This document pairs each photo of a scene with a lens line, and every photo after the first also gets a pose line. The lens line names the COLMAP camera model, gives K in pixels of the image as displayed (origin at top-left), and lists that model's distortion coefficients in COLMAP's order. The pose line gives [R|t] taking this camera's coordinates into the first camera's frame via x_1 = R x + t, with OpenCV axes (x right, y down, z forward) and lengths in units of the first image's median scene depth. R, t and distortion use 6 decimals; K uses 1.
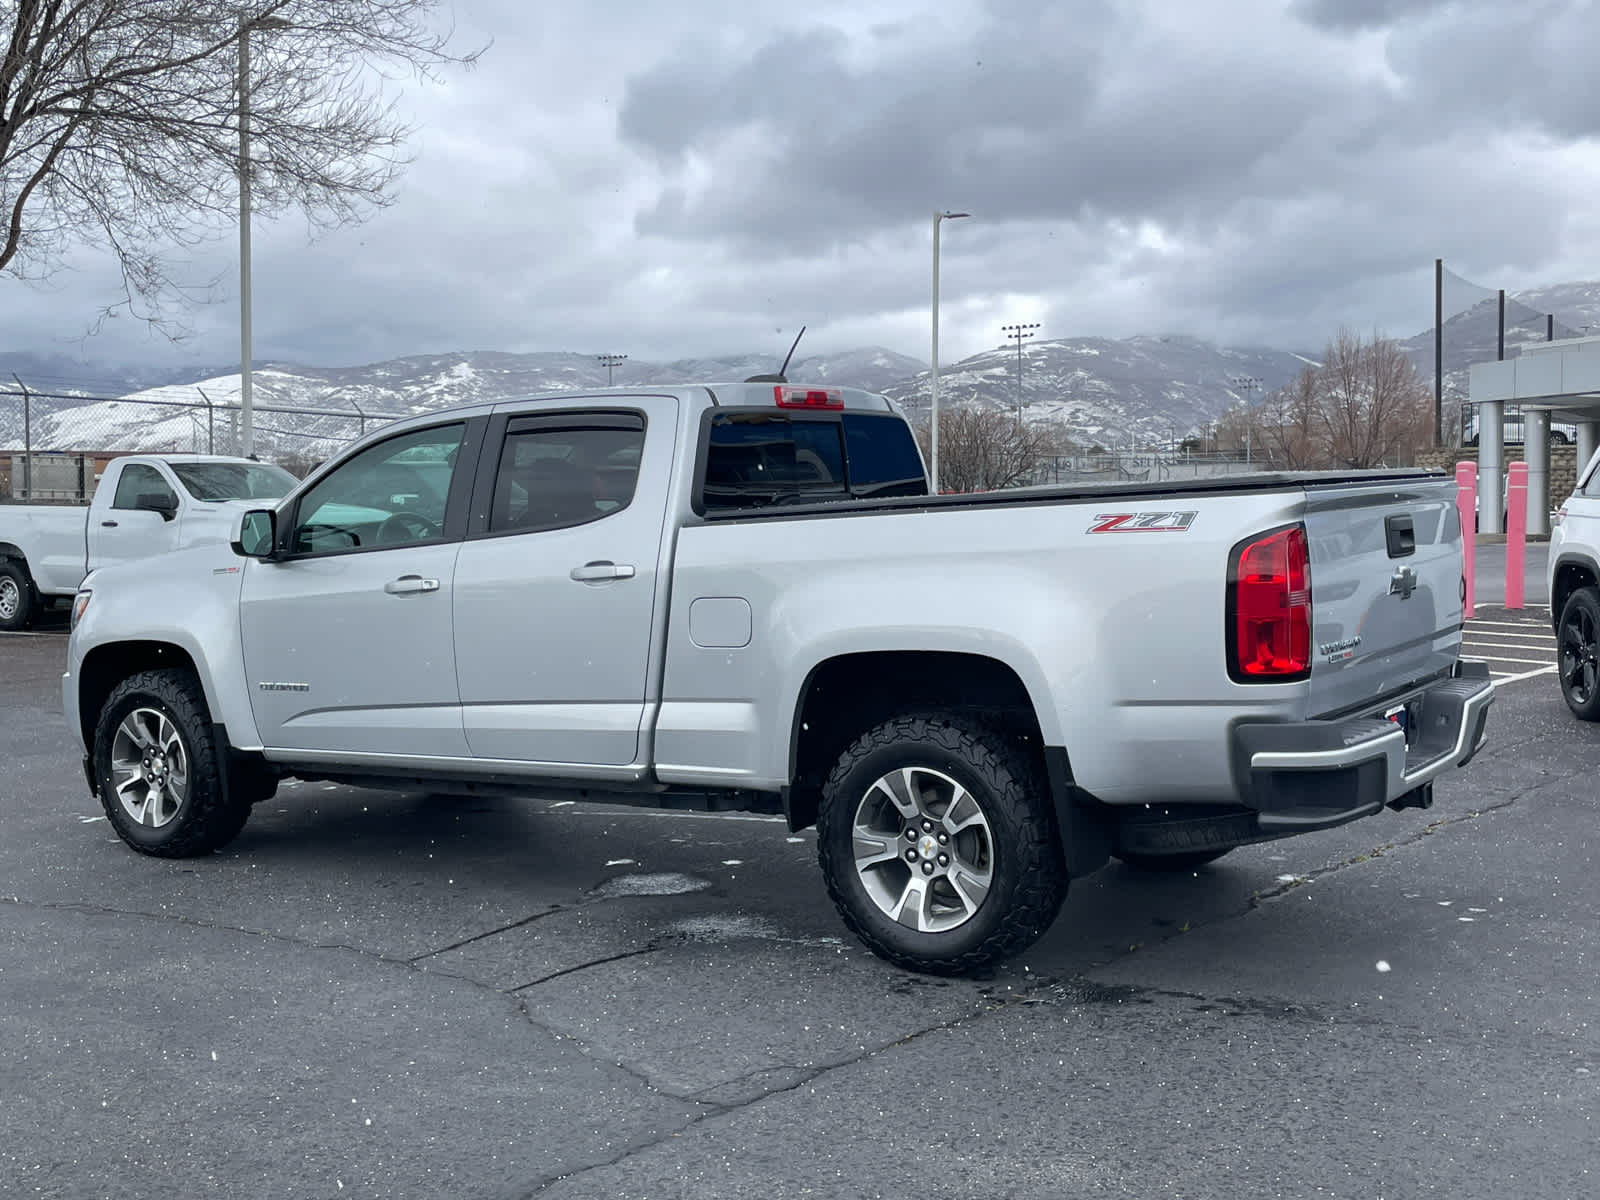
lens RADIAL K [[1752.2, 0, 824.0], [0, 1752.2, 604.2], [0, 0, 1]] dist [0.139901, -0.265980]
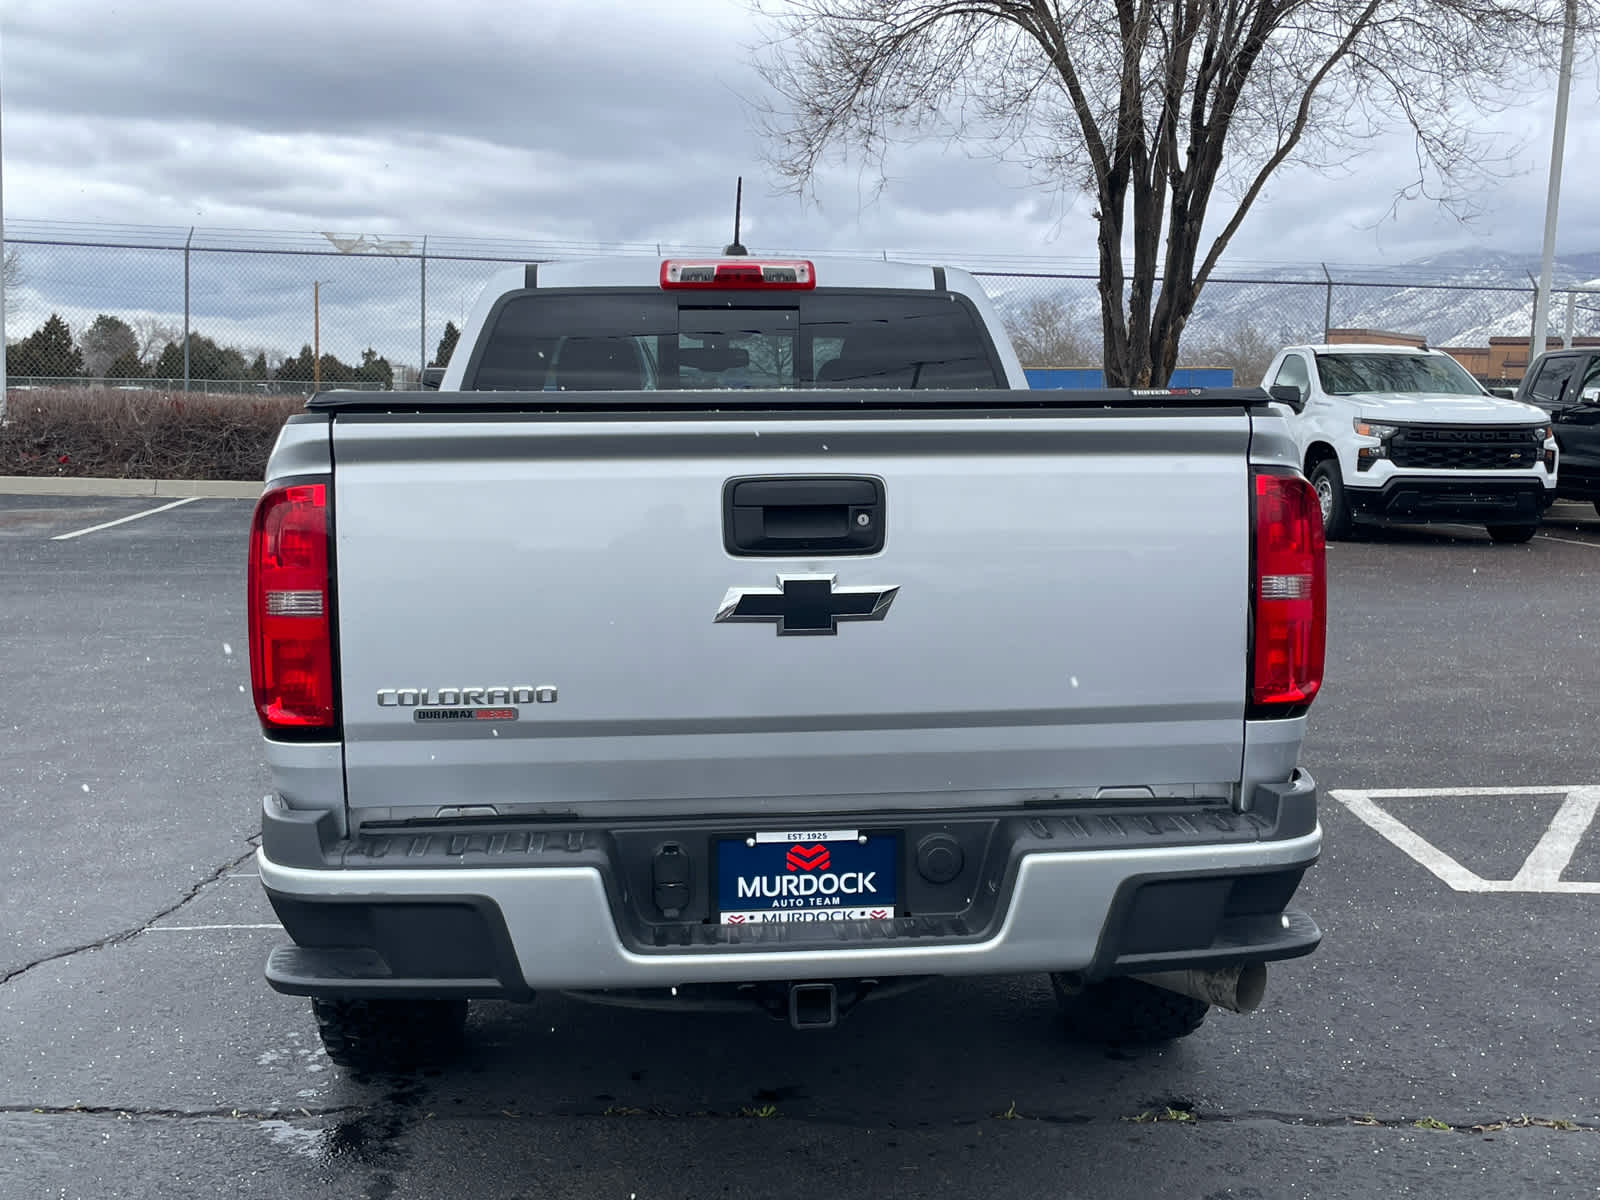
lens RADIAL K [[1752.2, 0, 824.0], [0, 1752.2, 604.2], [0, 0, 1]] dist [0.139901, -0.265980]
pose [[0.640028, 0.116007, -0.759544, 0.702877], [-0.067942, 0.993209, 0.094444, -0.060124], [0.765342, -0.008842, 0.643563, 0.637551]]
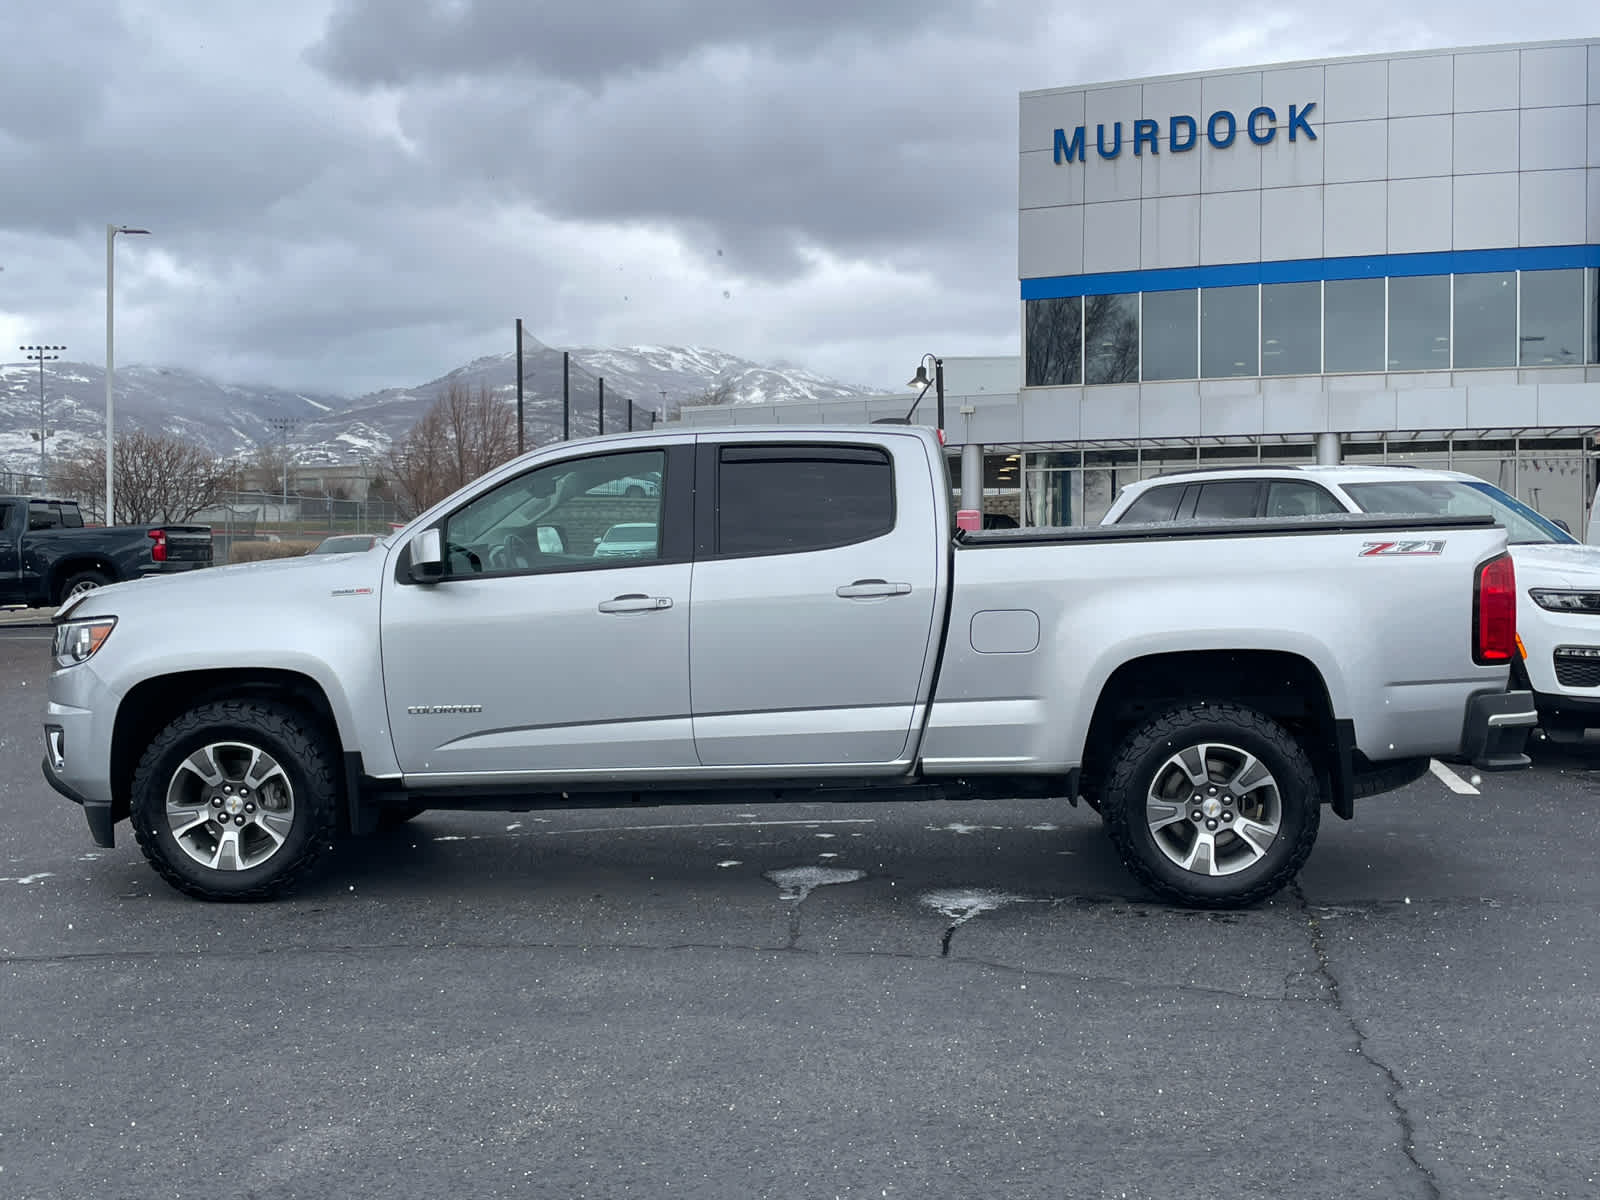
lens RADIAL K [[1752.2, 0, 824.0], [0, 1752.2, 604.2], [0, 0, 1]] dist [0.139901, -0.265980]
pose [[0.853087, -0.003245, 0.521758, -0.787281], [0.016002, 0.999673, -0.019945, 0.013877], [-0.521523, 0.025364, 0.852860, 0.069673]]
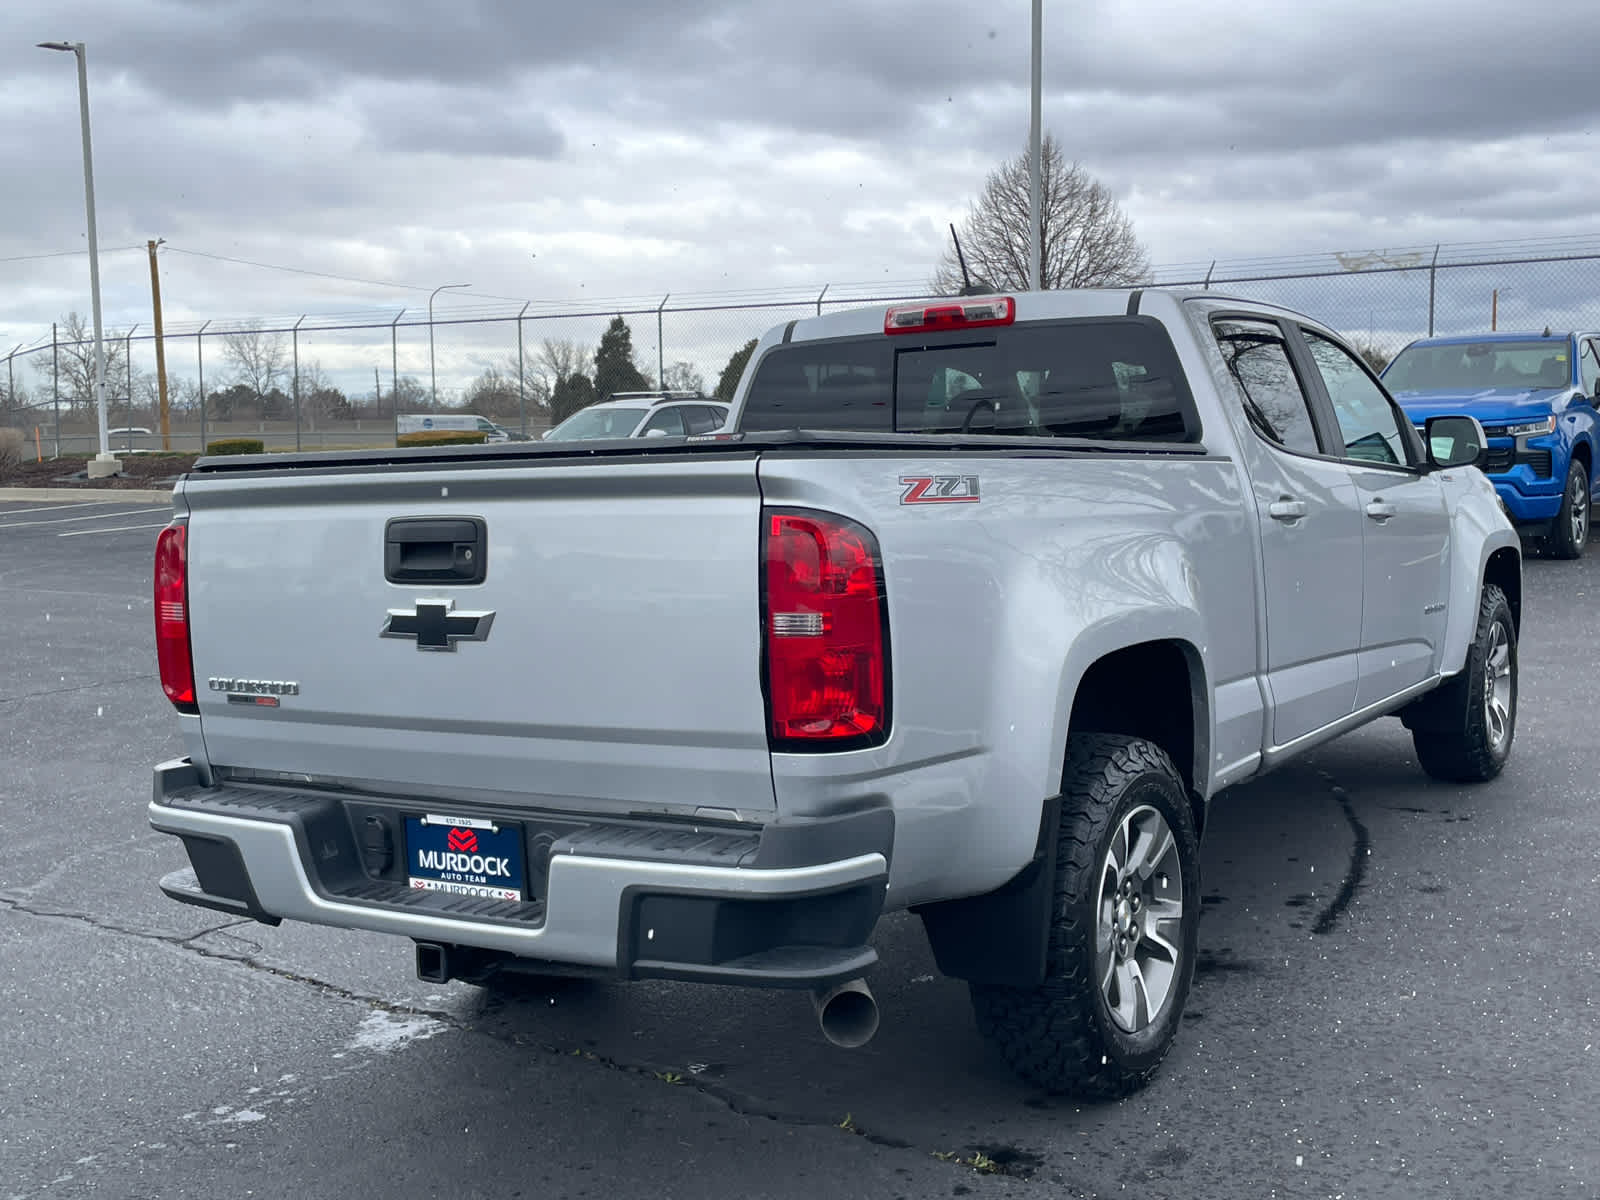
lens RADIAL K [[1752.2, 0, 824.0], [0, 1752.2, 604.2], [0, 0, 1]] dist [0.139901, -0.265980]
pose [[0.041033, 0.120258, -0.991894, 0.921780], [-0.028302, 0.992472, 0.119157, -0.095244], [0.998757, 0.023183, 0.044128, 1.067153]]
